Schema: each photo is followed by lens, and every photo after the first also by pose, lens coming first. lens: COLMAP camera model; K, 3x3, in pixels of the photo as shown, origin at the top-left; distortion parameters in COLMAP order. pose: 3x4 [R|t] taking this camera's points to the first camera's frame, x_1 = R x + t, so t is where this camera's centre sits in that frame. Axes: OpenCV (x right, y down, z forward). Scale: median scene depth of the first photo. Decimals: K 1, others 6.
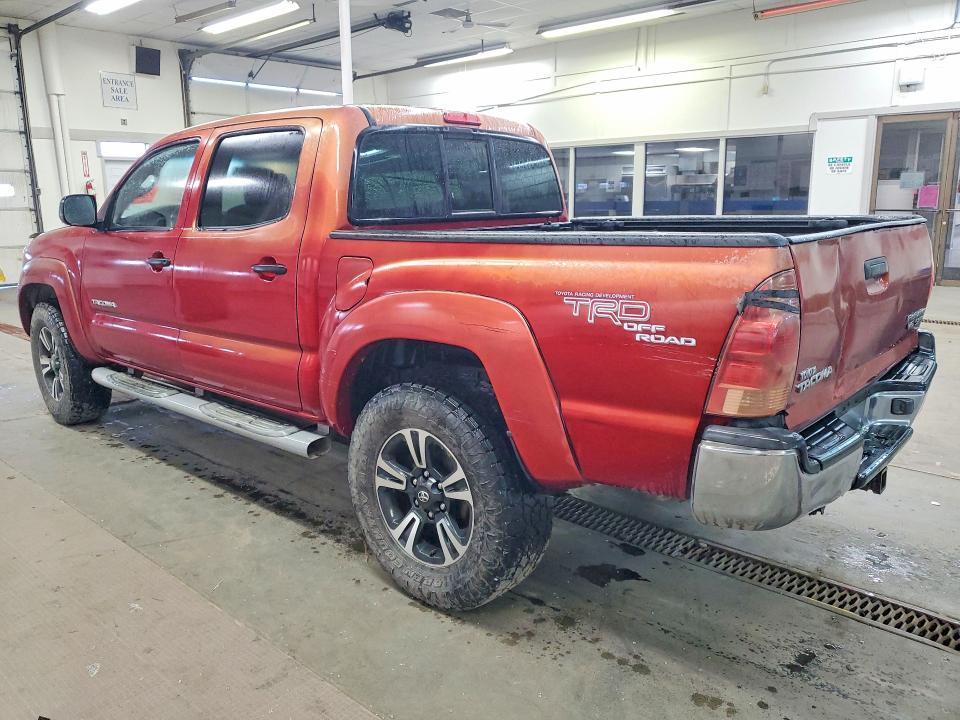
lens RADIAL K [[759.7, 0, 475.4], [0, 759.7, 357.4], [0, 0, 1]] dist [0.019395, 0.004514]
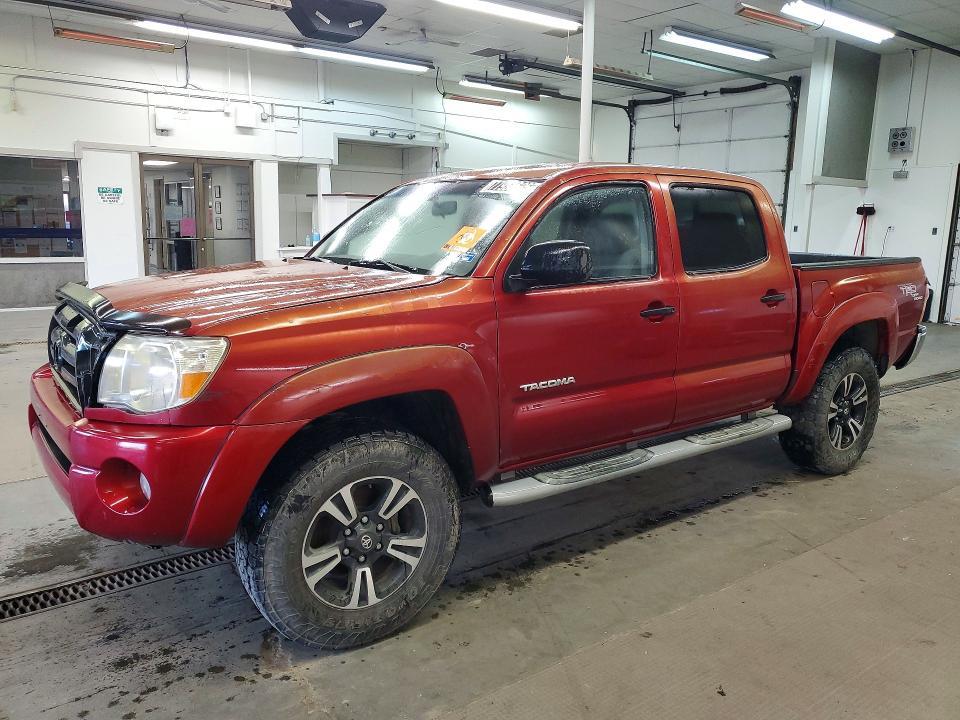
lens RADIAL K [[759.7, 0, 474.9], [0, 759.7, 362.4], [0, 0, 1]] dist [0.019395, 0.004514]
pose [[0.173559, -0.161391, 0.971509, -1.279956], [0.184768, 0.974300, 0.128846, -0.207052], [-0.967336, 0.157141, 0.198918, 0.980573]]
